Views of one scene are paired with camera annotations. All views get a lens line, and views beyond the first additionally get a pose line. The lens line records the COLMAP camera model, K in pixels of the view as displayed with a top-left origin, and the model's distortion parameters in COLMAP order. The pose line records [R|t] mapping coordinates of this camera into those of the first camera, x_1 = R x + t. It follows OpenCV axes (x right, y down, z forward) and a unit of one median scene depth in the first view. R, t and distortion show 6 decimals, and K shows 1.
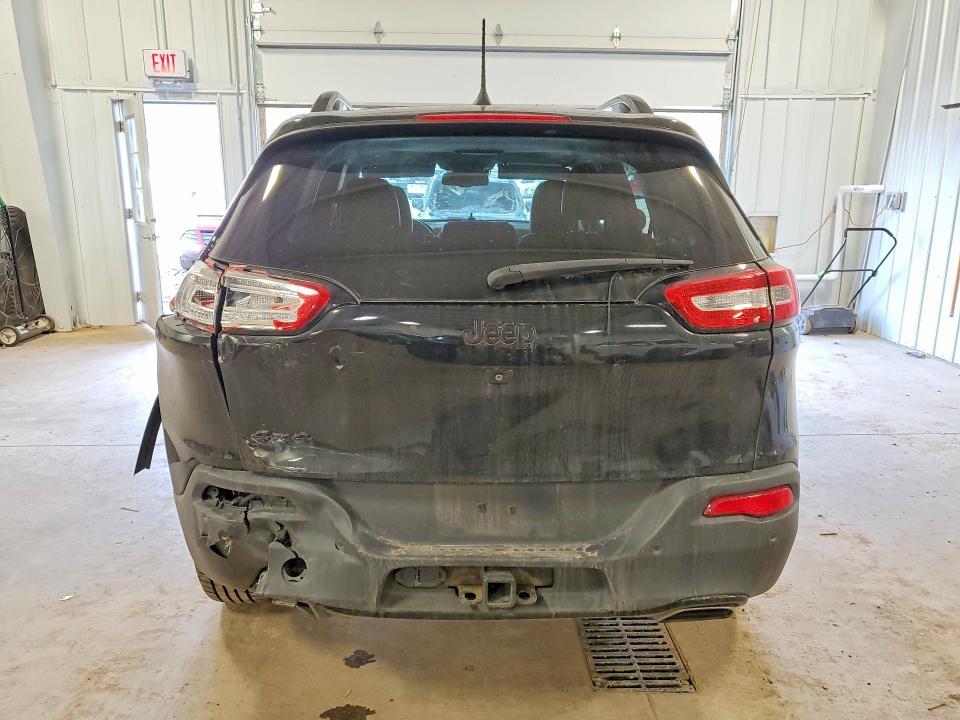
lens RADIAL K [[758.6, 0, 480.0], [0, 758.6, 360.0], [0, 0, 1]] dist [0.009272, 0.002768]
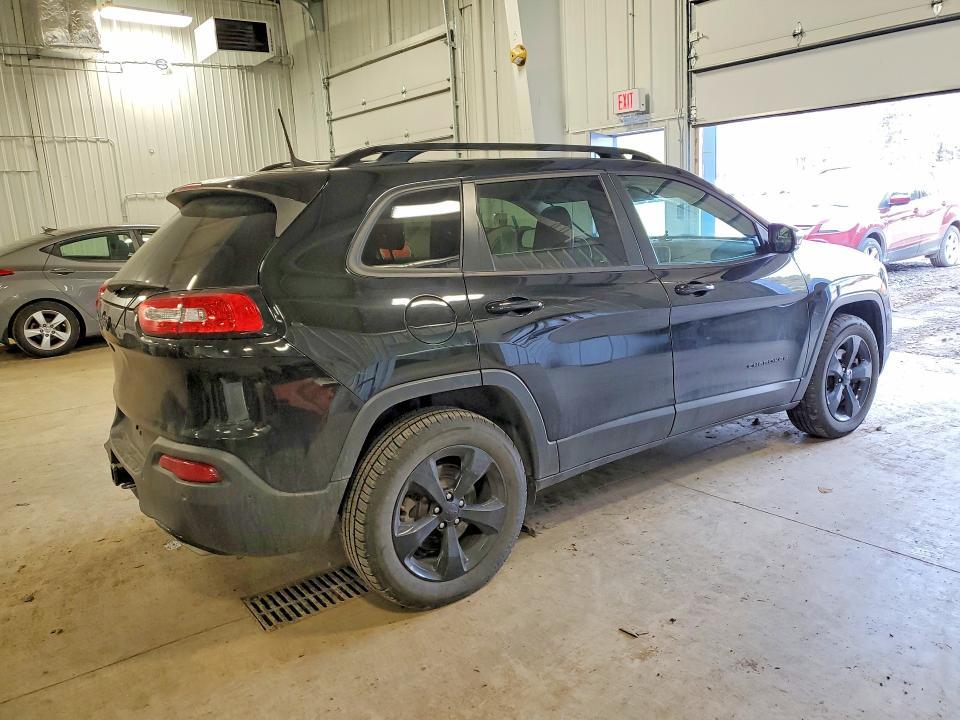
lens RADIAL K [[758.6, 0, 480.0], [0, 758.6, 360.0], [0, 0, 1]] dist [0.009272, 0.002768]
pose [[0.553269, 0.139002, -0.821323, 0.640686], [-0.141155, 0.987365, 0.072016, -0.063779], [0.820956, 0.076089, 0.565899, 0.242145]]
